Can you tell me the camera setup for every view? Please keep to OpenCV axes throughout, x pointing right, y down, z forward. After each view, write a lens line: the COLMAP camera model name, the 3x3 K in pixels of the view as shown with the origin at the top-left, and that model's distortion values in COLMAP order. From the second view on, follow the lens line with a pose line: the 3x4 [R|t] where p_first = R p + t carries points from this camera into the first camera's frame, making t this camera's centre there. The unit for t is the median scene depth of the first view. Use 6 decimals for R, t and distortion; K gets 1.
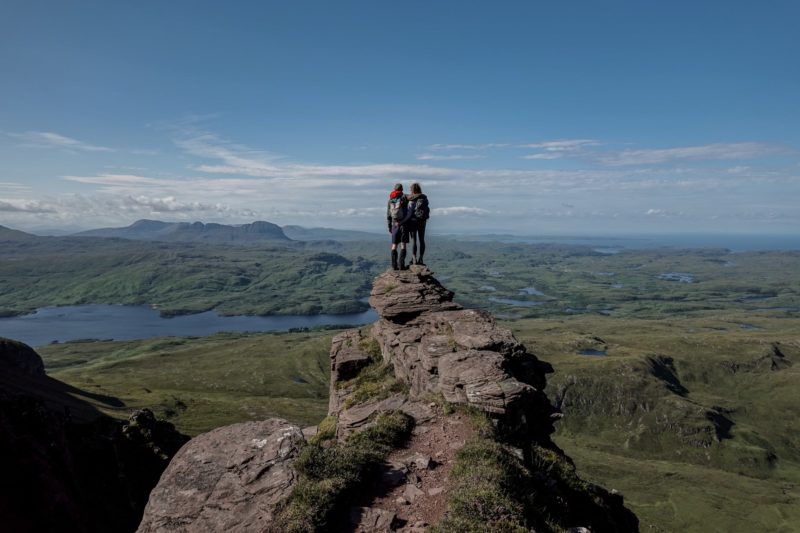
lens RADIAL K [[531.3, 0, 400.1], [0, 531.3, 266.6], [0, 0, 1]] dist [-0.003481, 0.000275]
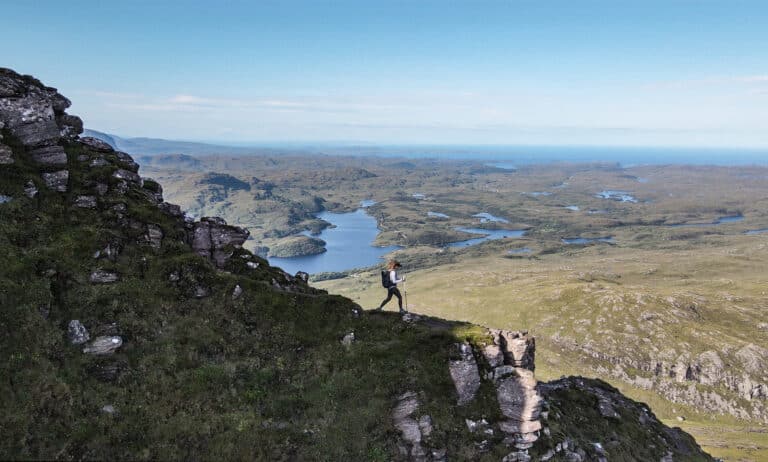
lens RADIAL K [[635.2, 0, 384.0], [0, 635.2, 231.0], [0, 0, 1]] dist [0.001763, 0.000034]
pose [[0.967951, -0.031828, 0.249115, -0.143825], [0.013864, 0.997196, 0.073536, -0.006941], [-0.250757, -0.067725, 0.965678, 0.079025]]
